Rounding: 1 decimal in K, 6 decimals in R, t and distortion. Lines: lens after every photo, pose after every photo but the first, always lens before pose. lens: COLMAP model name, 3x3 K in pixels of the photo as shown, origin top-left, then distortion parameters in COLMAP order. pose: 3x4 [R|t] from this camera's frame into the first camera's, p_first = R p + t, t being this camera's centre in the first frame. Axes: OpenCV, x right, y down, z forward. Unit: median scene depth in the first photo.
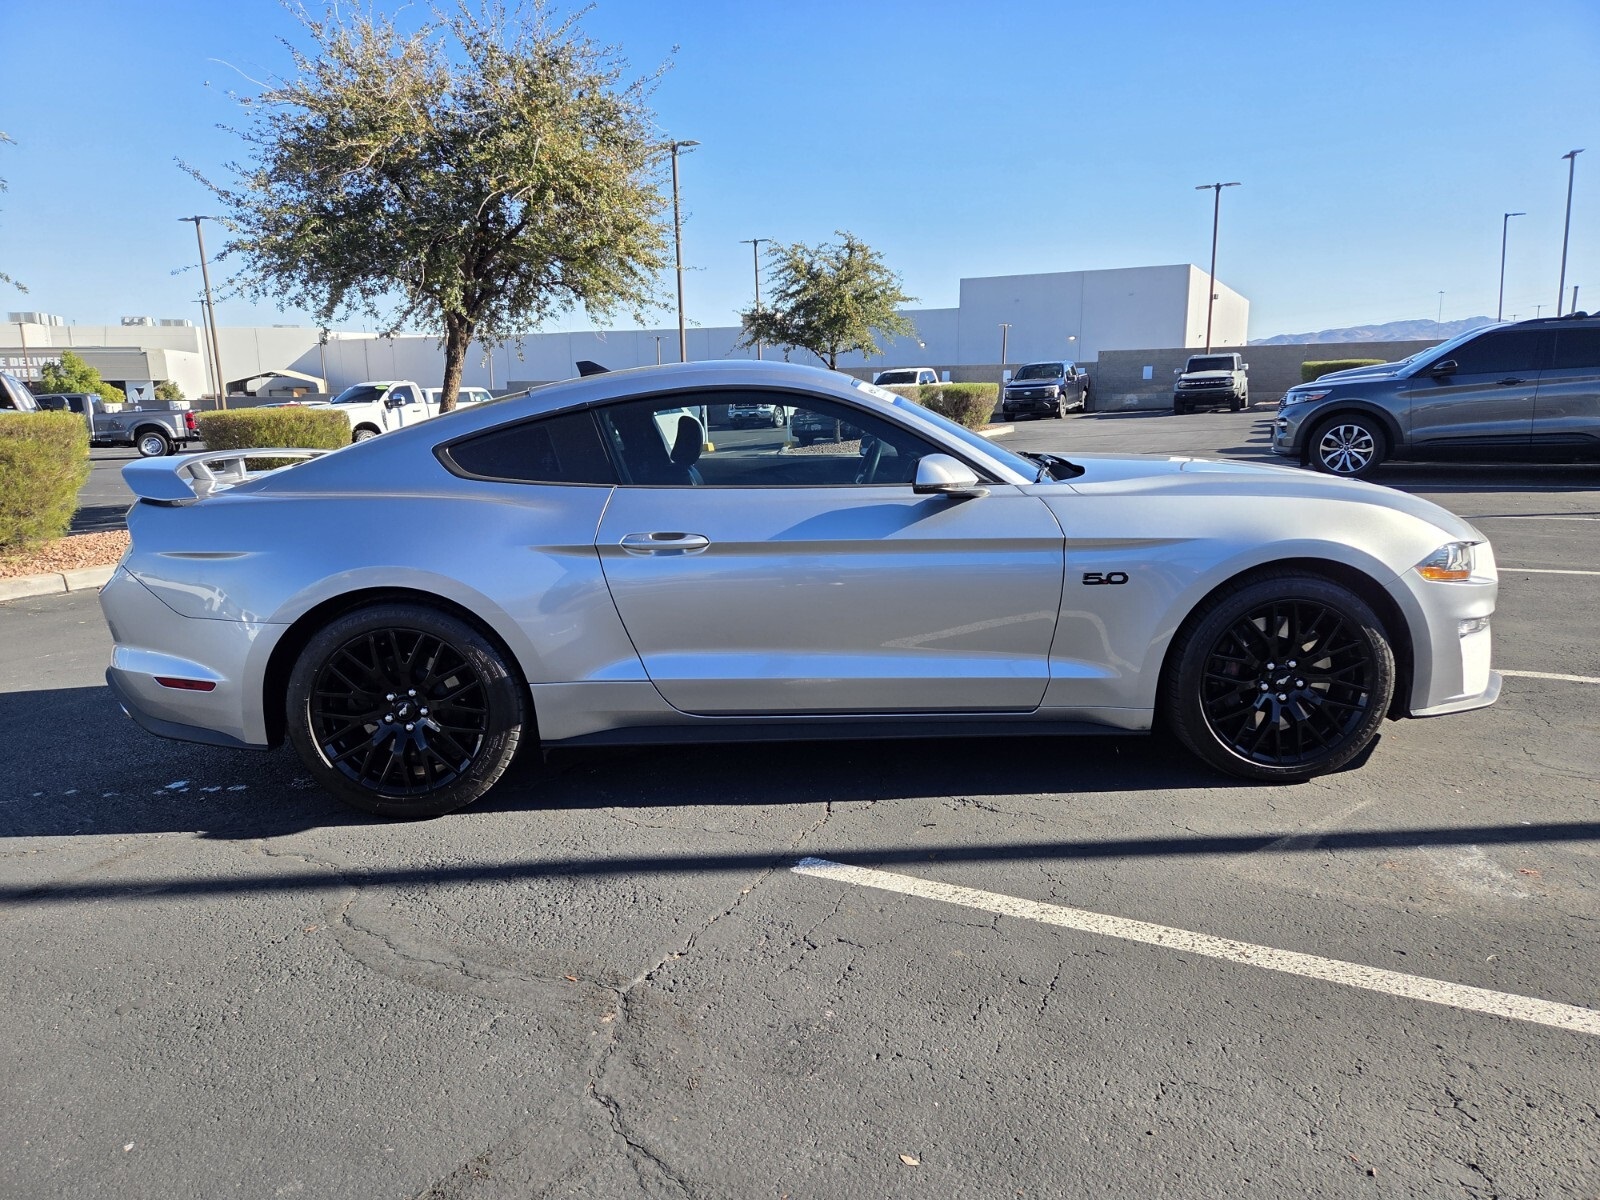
lens RADIAL K [[1142.3, 0, 800.0], [0, 1142.3, 600.0], [0, 0, 1]] dist [0.004908, -0.028097]
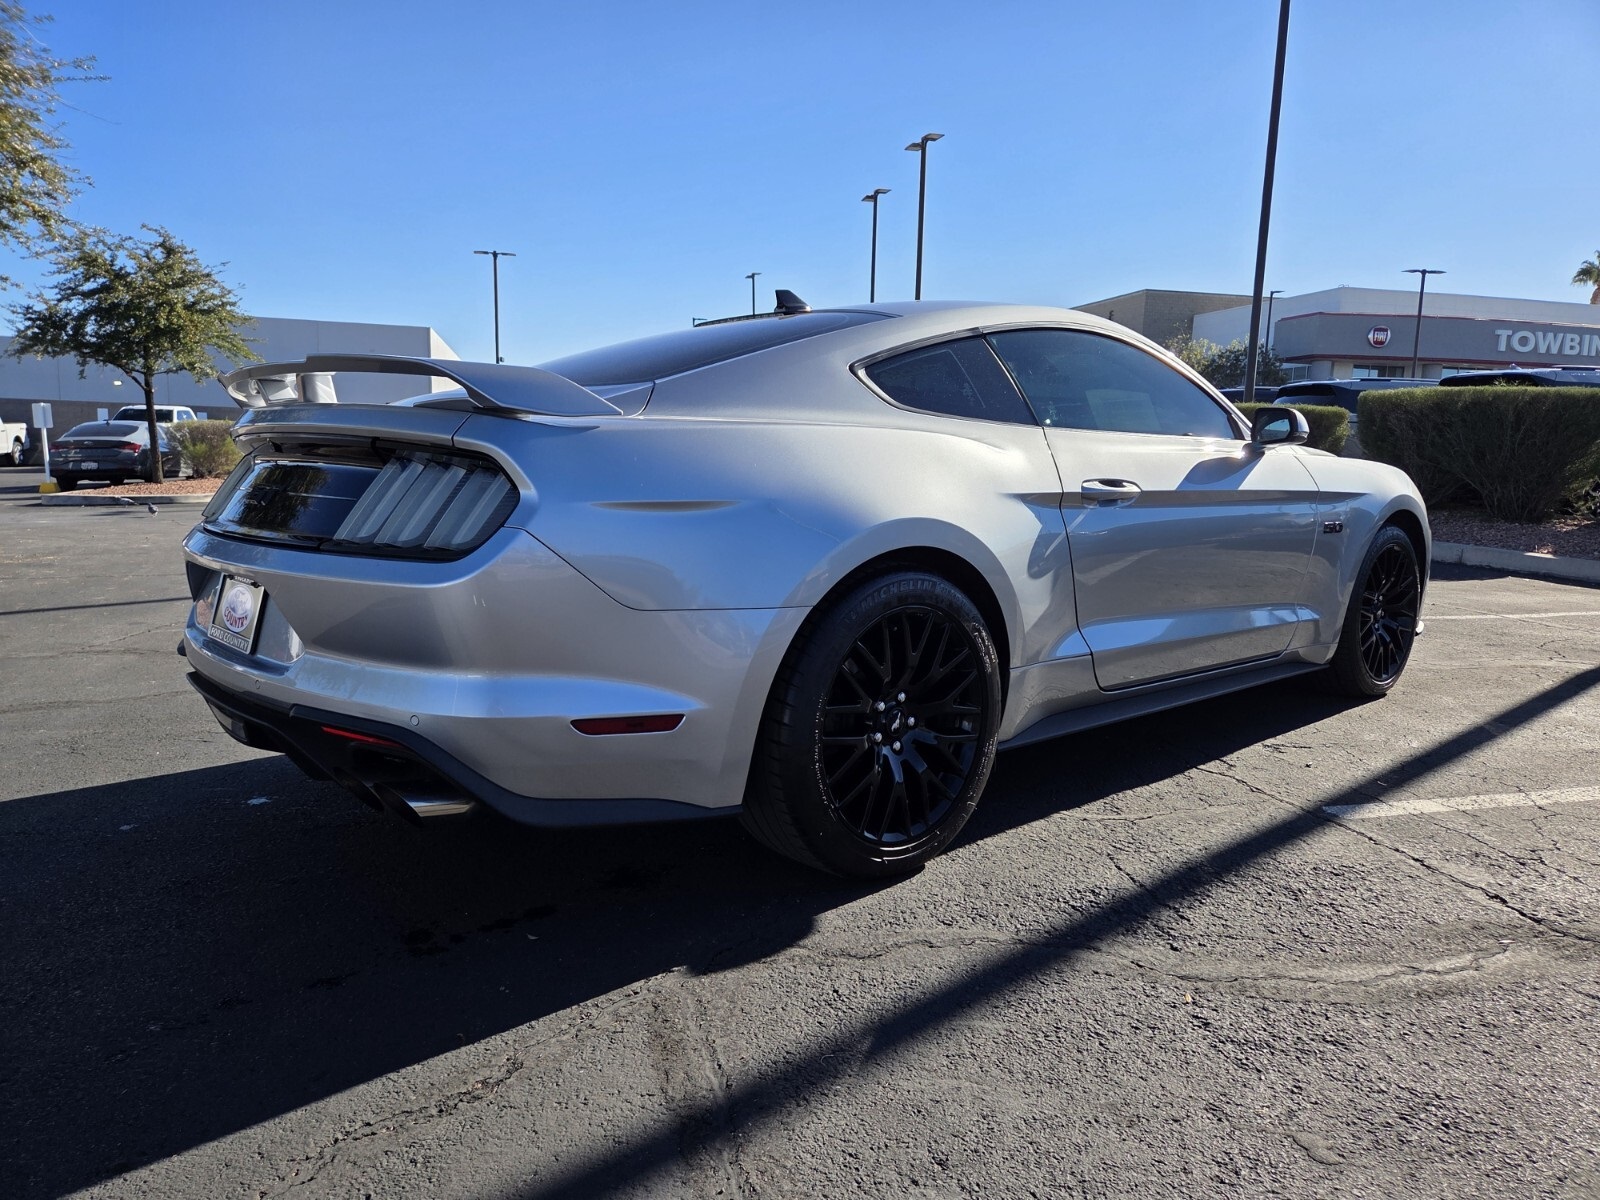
lens RADIAL K [[1121.1, 0, 800.0], [0, 1121.1, 600.0], [0, 0, 1]] dist [0.045873, -0.045891]
pose [[0.725481, -0.041820, 0.686970, -0.200625], [0.085723, 0.995870, -0.029903, 0.008053], [-0.682882, 0.080583, 0.726070, 0.118733]]
